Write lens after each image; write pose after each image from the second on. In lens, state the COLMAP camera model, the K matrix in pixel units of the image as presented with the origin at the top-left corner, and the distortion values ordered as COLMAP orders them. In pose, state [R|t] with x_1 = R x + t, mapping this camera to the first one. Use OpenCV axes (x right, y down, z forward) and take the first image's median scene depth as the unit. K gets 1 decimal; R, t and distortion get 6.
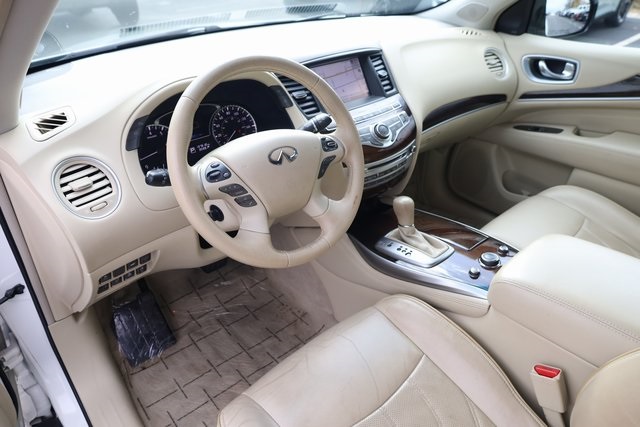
lens RADIAL K [[443.8, 0, 320.0], [0, 443.8, 213.5], [0, 0, 1]] dist [-0.003282, -0.001039]
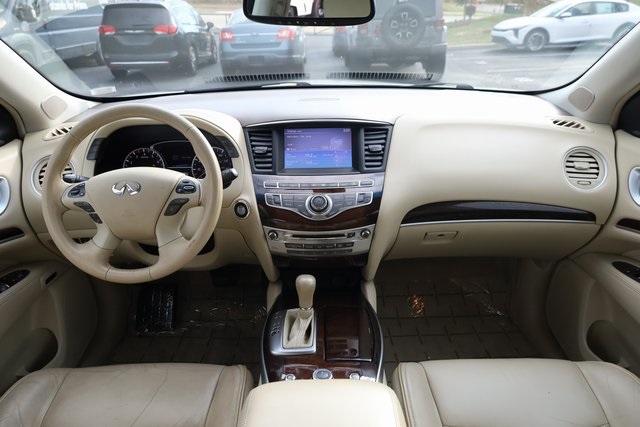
lens RADIAL K [[443.8, 0, 320.0], [0, 443.8, 213.5], [0, 0, 1]] dist [-0.003282, -0.001039]
pose [[0.756282, 0.271994, -0.595027, 0.713698], [-0.335966, 0.941867, 0.003524, -0.170112], [0.561395, 0.197244, 0.803698, 0.247176]]
